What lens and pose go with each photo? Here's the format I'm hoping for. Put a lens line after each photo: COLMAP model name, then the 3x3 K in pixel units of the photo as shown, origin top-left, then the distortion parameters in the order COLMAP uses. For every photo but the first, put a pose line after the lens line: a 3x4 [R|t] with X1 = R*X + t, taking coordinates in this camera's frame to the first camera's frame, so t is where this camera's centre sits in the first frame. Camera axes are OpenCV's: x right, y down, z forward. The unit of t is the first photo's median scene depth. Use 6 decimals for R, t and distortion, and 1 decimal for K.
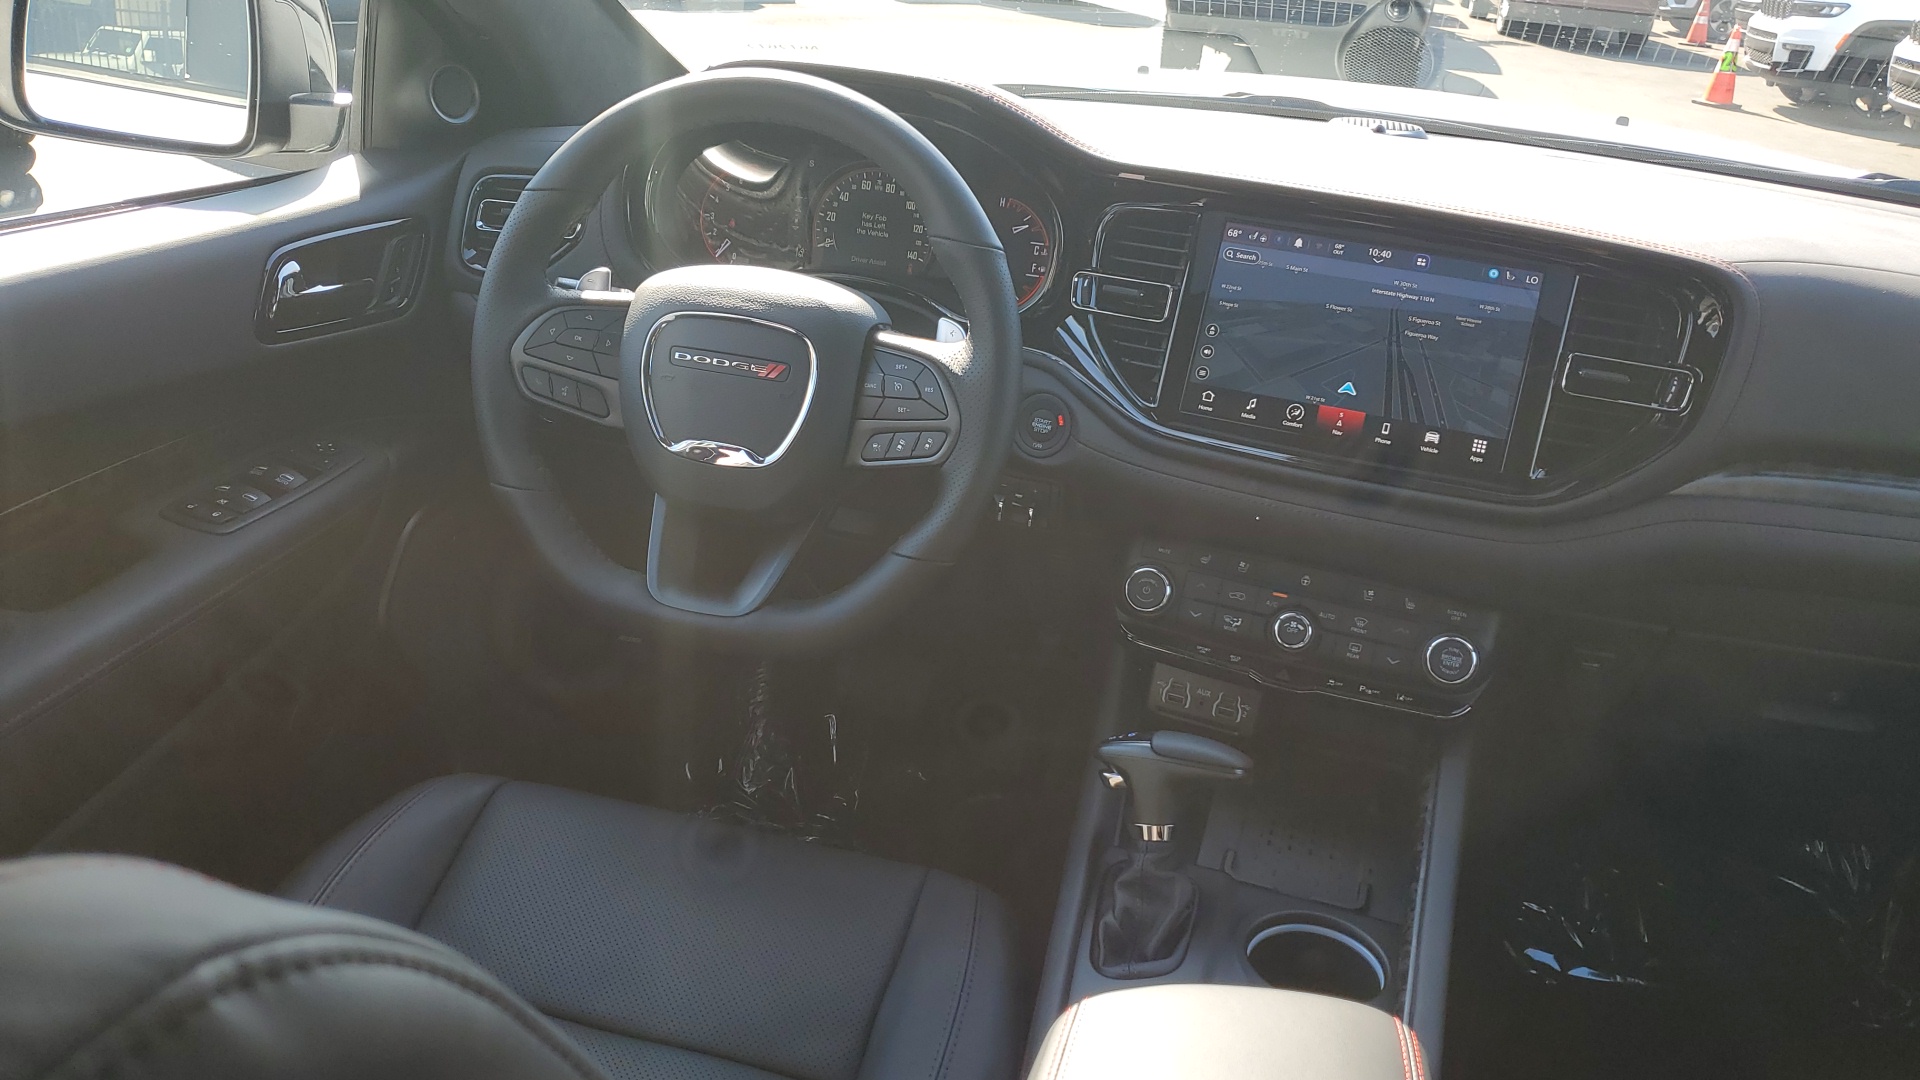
lens RADIAL K [[1574.1, 0, 960.0], [0, 1574.1, 540.0], [0, 0, 1]] dist [0.220059, -0.838666]
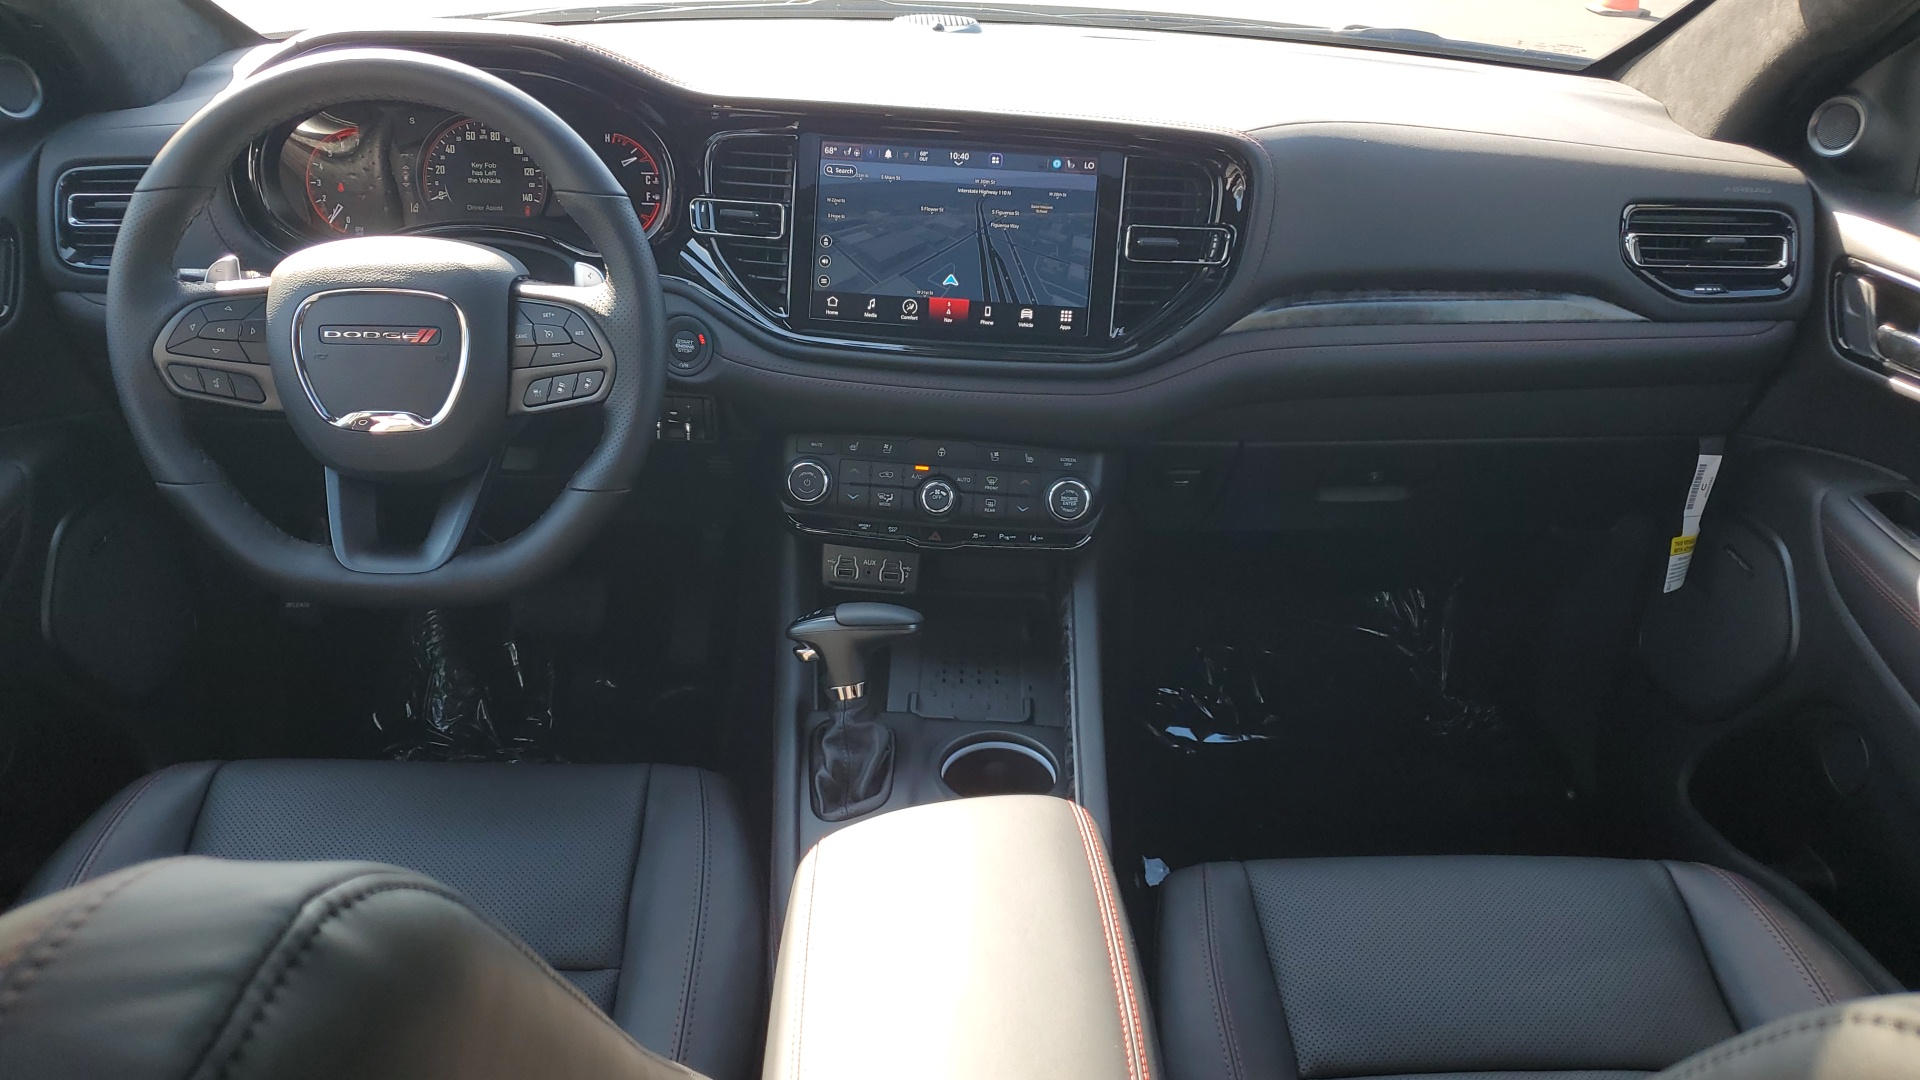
lens RADIAL K [[1574.1, 0, 960.0], [0, 1574.1, 540.0], [0, 0, 1]] dist [0.220059, -0.838666]
pose [[0.960311, -0.170442, 0.220798, -0.031856], [0.151352, 0.983327, 0.100797, -0.025164], [-0.234297, -0.063378, 0.970097, -0.112191]]
